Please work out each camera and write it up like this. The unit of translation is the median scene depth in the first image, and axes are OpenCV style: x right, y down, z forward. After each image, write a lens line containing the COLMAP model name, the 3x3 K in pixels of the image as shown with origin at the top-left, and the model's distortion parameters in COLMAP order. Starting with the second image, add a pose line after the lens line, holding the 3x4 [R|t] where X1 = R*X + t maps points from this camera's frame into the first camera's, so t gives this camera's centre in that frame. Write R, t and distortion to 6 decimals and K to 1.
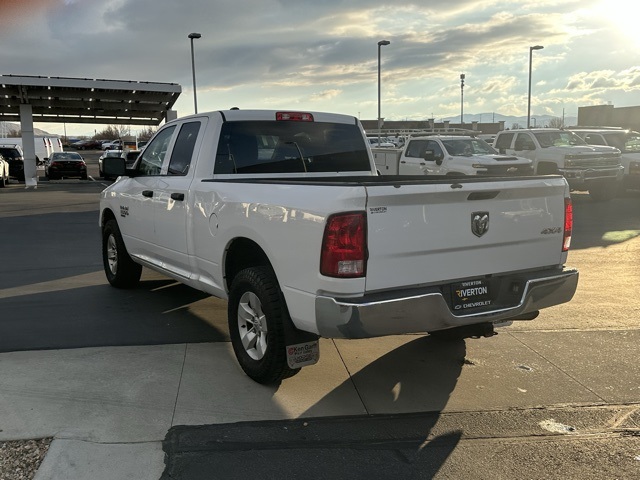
lens RADIAL K [[640.3, 0, 315.5], [0, 640.3, 238.6], [0, 0, 1]] dist [0.057219, 0.000000]
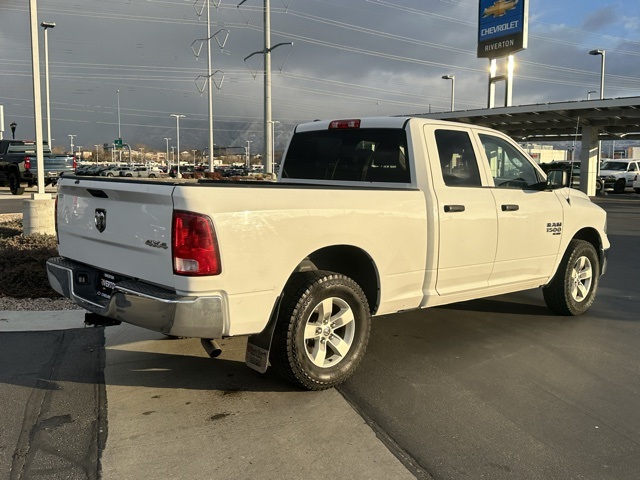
lens RADIAL K [[640.3, 0, 314.0], [0, 640.3, 233.5], [0, 0, 1]] dist [0.057219, 0.000000]
pose [[0.180093, 0.108847, -0.977609, 1.136108], [-0.147823, 0.985567, 0.082501, -0.117730], [0.972479, 0.129655, 0.193583, 0.939443]]
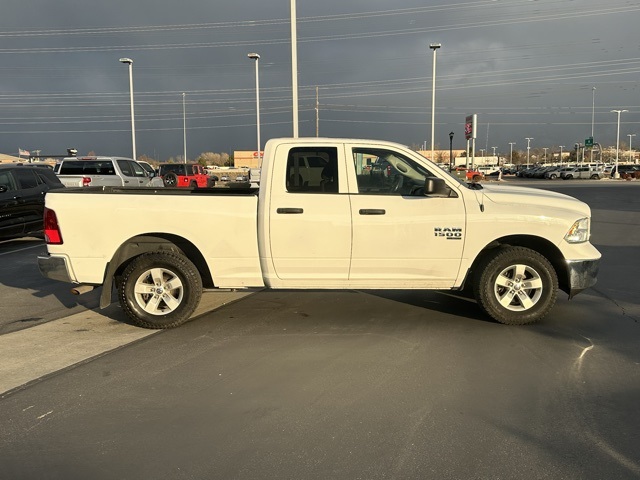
lens RADIAL K [[640.3, 0, 322.6], [0, 640.3, 242.5], [0, 0, 1]] dist [0.057219, 0.000000]
pose [[-0.496406, 0.111180, -0.860942, 1.251406], [-0.105038, 0.976785, 0.186703, -0.299821], [0.861712, 0.183112, -0.473203, 2.089817]]
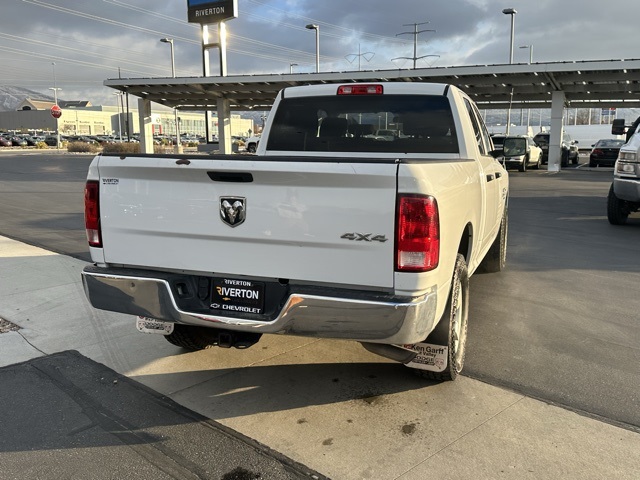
lens RADIAL K [[640.3, 0, 318.4], [0, 640.3, 244.8], [0, 0, 1]] dist [0.057219, 0.000000]
pose [[0.617183, 0.138041, -0.774616, 0.794670], [-0.116870, 0.989652, 0.083245, -0.050450], [0.778092, 0.039152, 0.626929, 0.471181]]
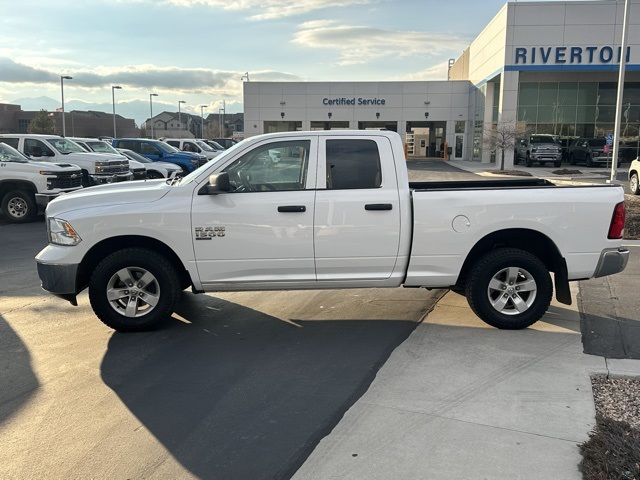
lens RADIAL K [[640.3, 0, 321.3], [0, 640.3, 241.5], [0, 0, 1]] dist [0.057219, 0.000000]
pose [[0.471795, -0.107915, 0.875079, -1.432478], [0.107700, 0.992103, 0.064281, -0.101871], [-0.875106, 0.063919, 0.479692, 0.643618]]
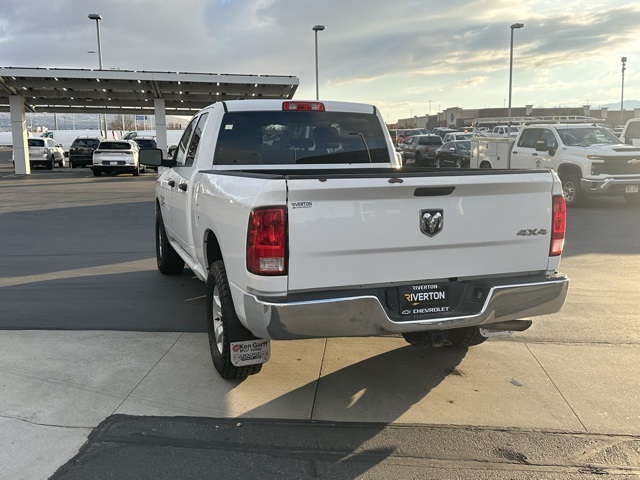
lens RADIAL K [[640.3, 0, 315.5], [0, 640.3, 235.4], [0, 0, 1]] dist [0.057219, 0.000000]
pose [[0.976139, 0.030388, -0.215010, 0.239933], [-0.028253, 0.999516, 0.012998, -0.009511], [0.215301, -0.006614, 0.976525, 0.063848]]
